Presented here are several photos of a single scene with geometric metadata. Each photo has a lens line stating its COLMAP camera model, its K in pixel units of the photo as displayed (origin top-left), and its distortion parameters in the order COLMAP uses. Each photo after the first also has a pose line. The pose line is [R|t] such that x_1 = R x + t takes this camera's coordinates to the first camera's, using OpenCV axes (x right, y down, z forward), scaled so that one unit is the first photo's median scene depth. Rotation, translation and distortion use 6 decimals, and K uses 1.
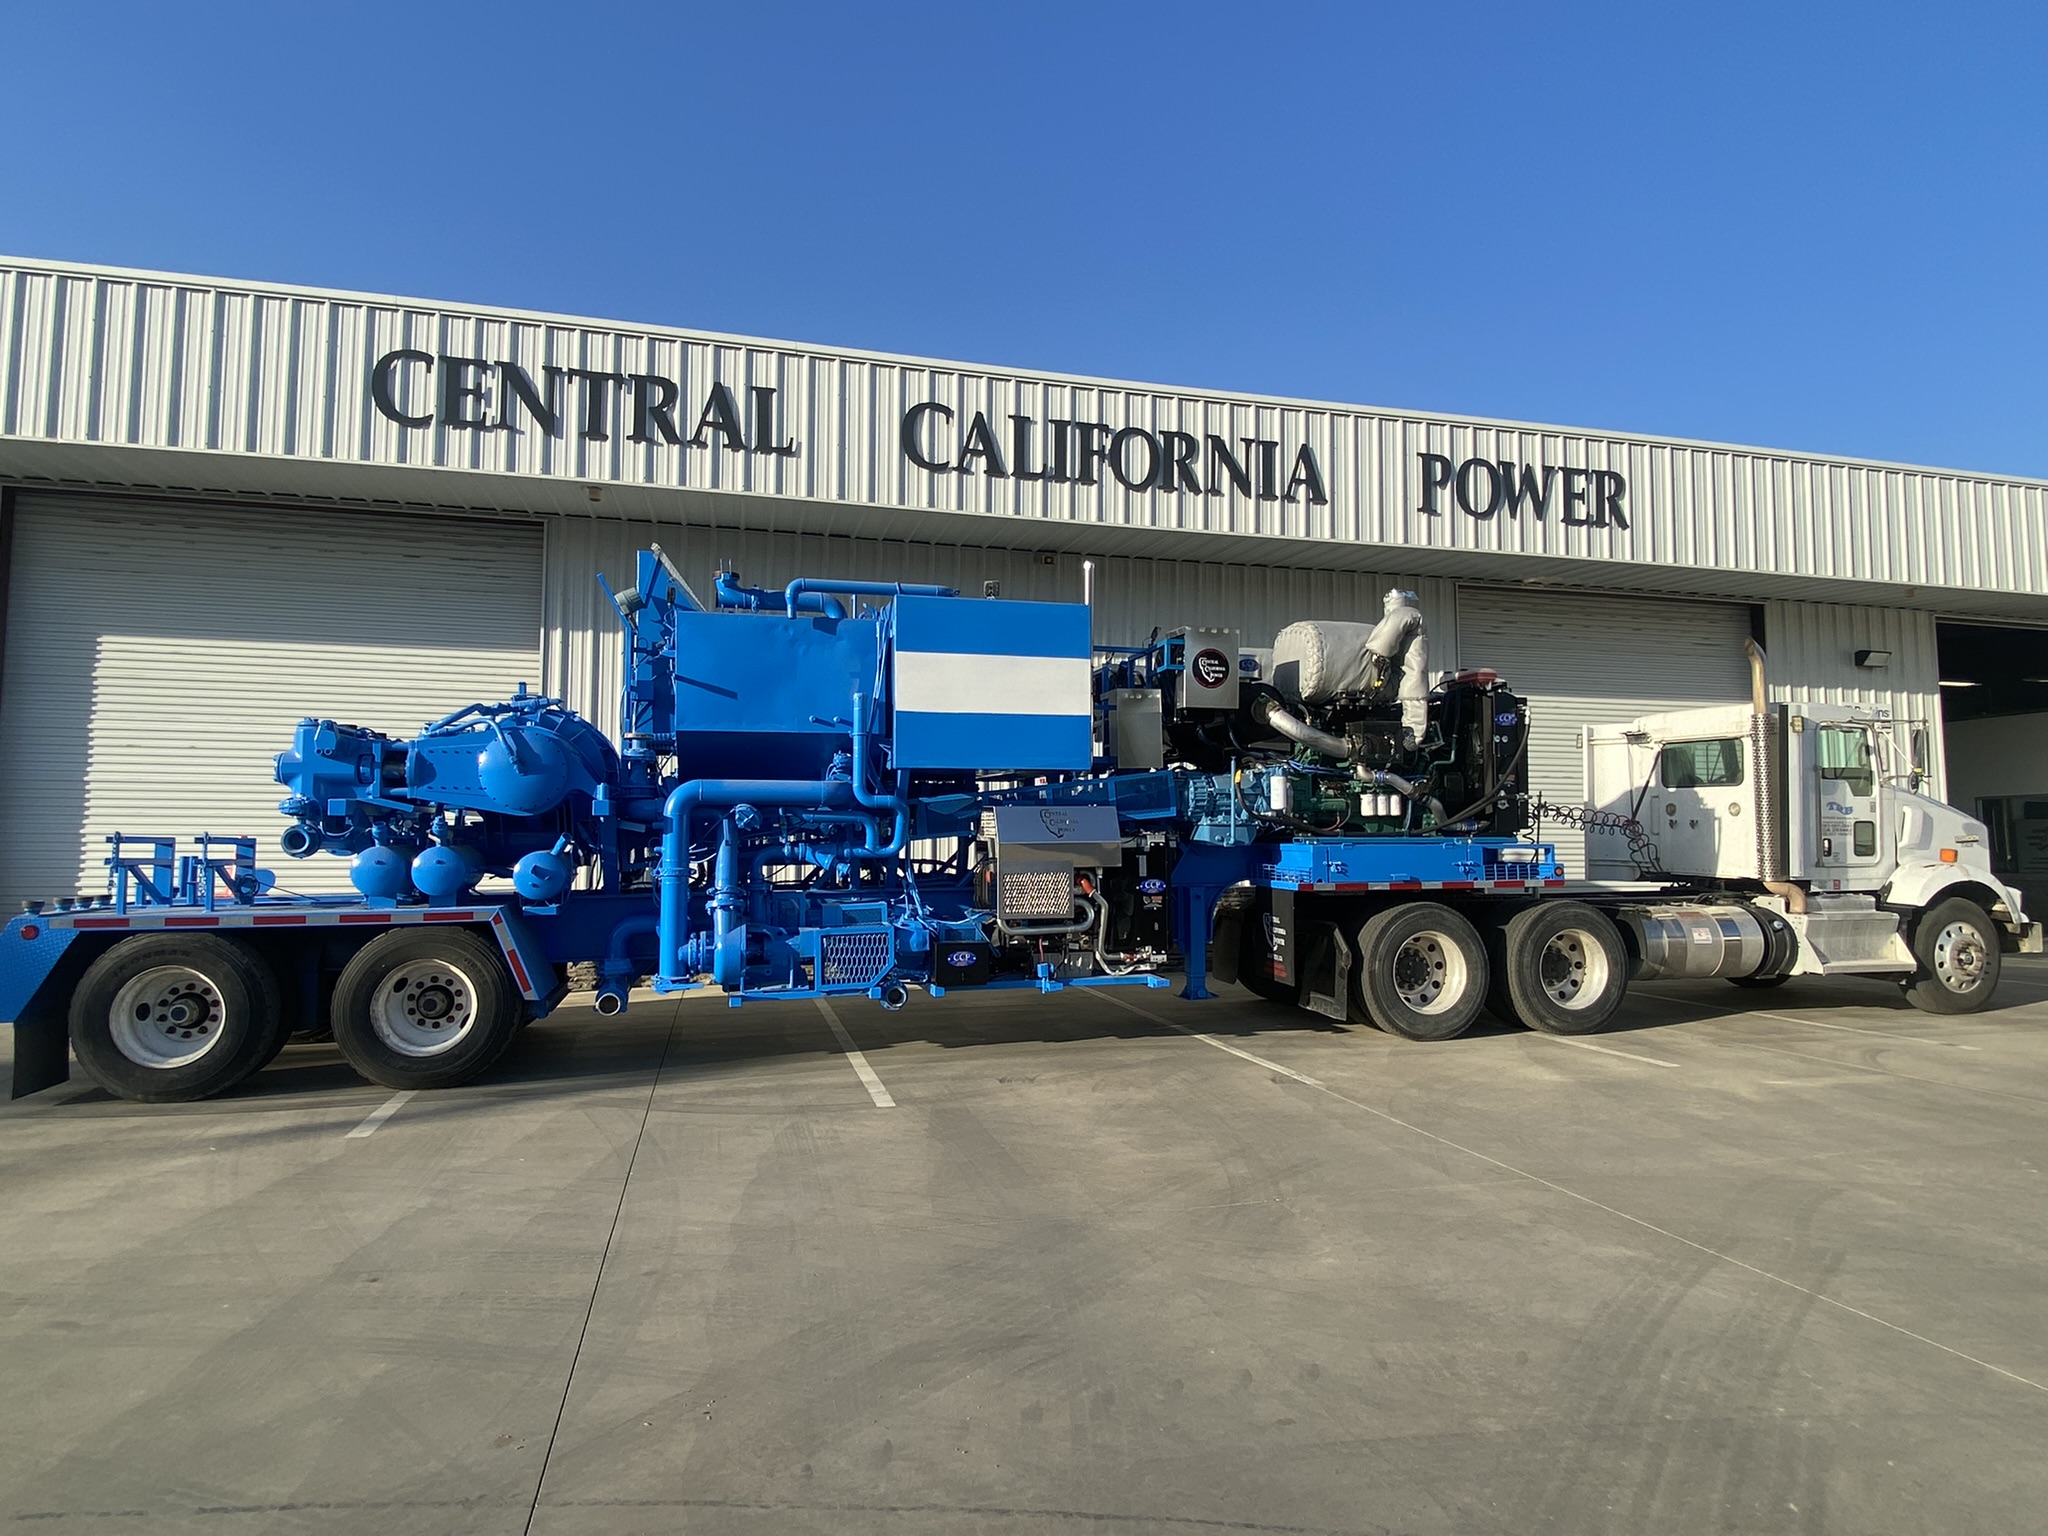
lens RADIAL K [[1135.0, 0, 1026.0], [0, 1135.0, 766.1], [0, 0, 1]] dist [0.001422, 0.000026]
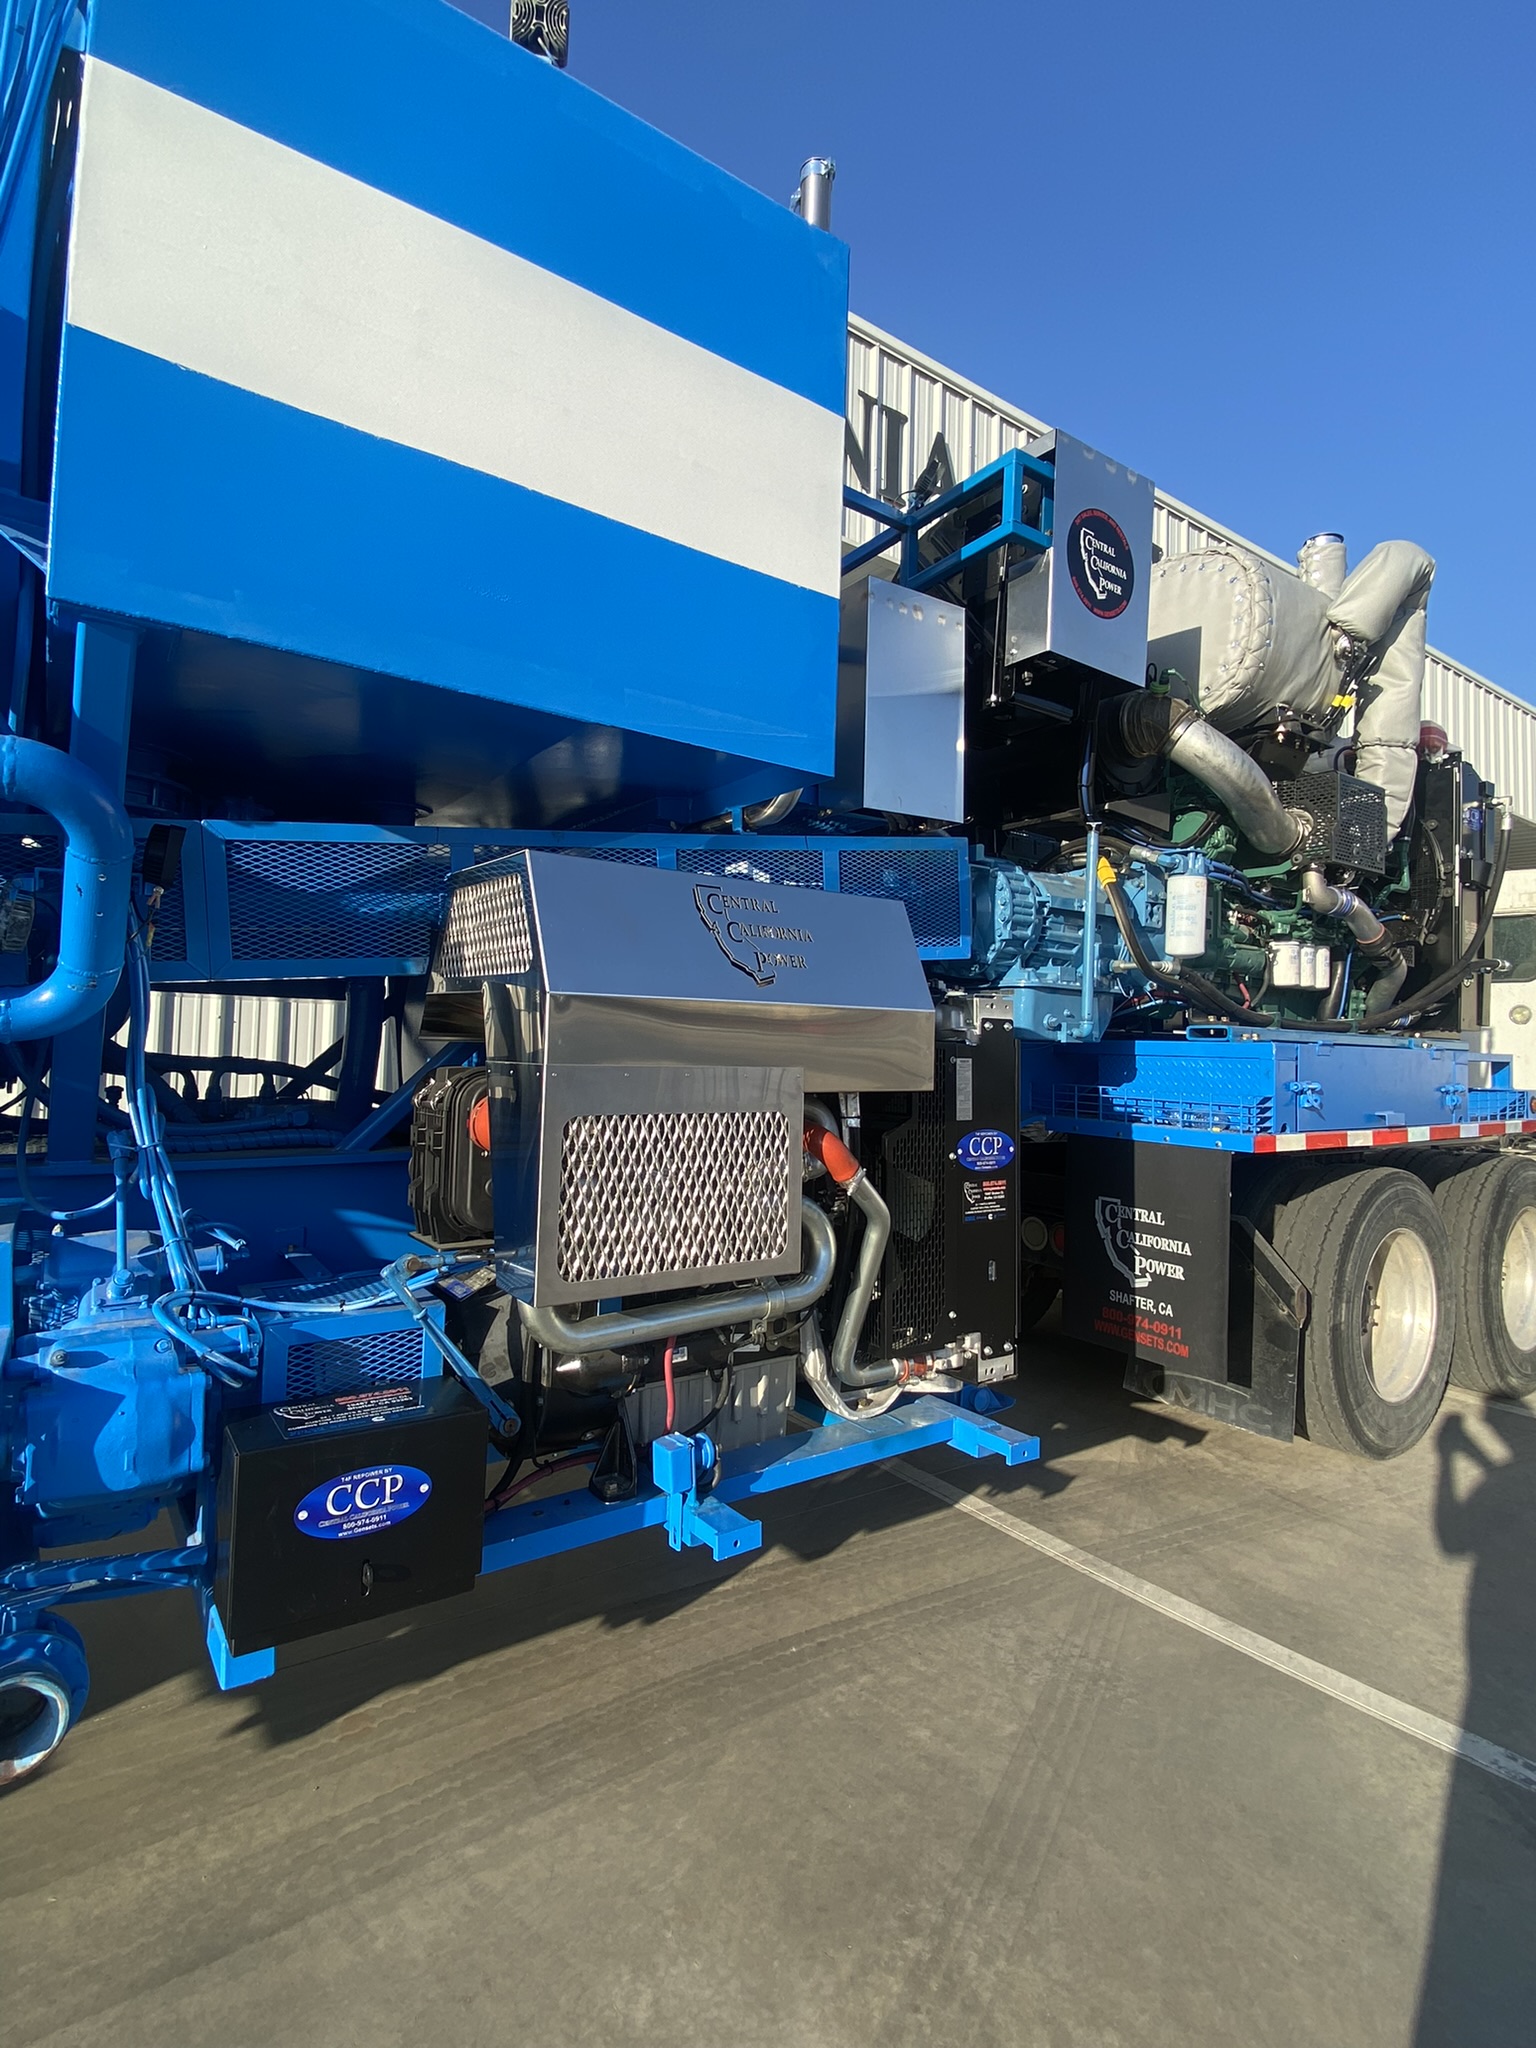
lens RADIAL K [[1022.9, 0, 776.5], [0, 1022.9, 1011.9], [0, 0, 1]] dist [-0.004374, -0.002934]
pose [[0.934958, 0.038304, 0.352684, -0.051124], [-0.045303, 0.998906, 0.011608, 0.063267], [-0.351853, -0.026831, 0.935671, 0.727812]]
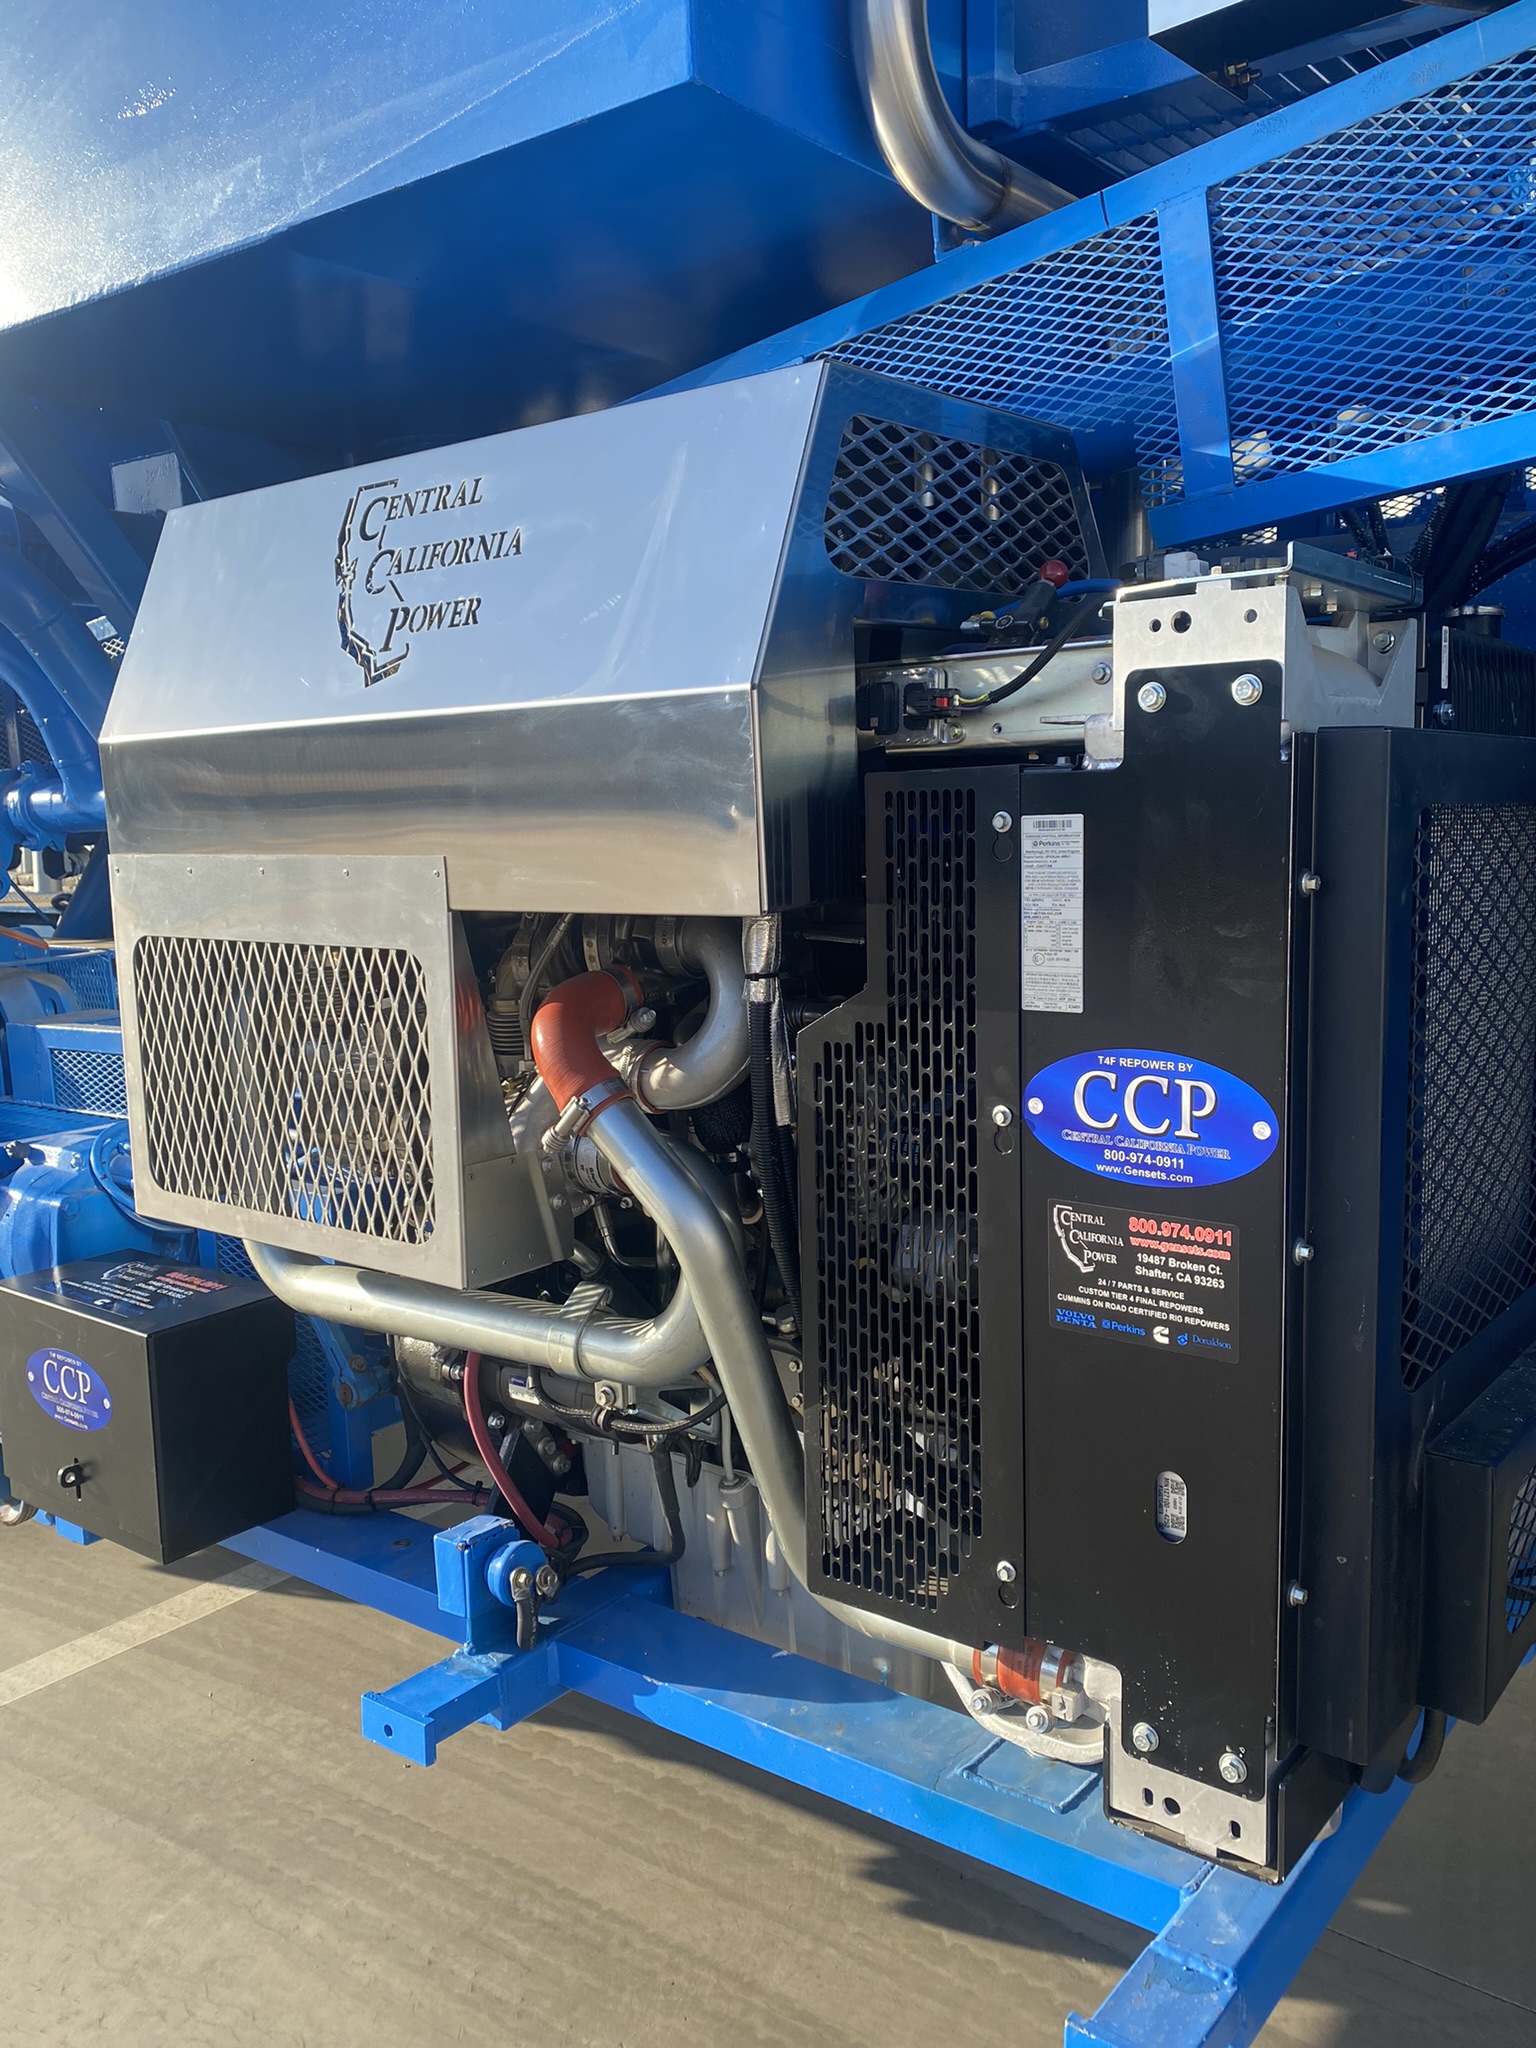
lens RADIAL K [[1674.9, 0, 768.7], [0, 1674.9, 1015.5], [0, 0, 1]] dist [-0.002271, 0.009779]
pose [[0.611439, 0.092332, -0.785886, 0.202504], [0.066297, 0.983699, 0.167154, 0.068428], [0.788509, -0.154306, 0.595351, 0.868478]]
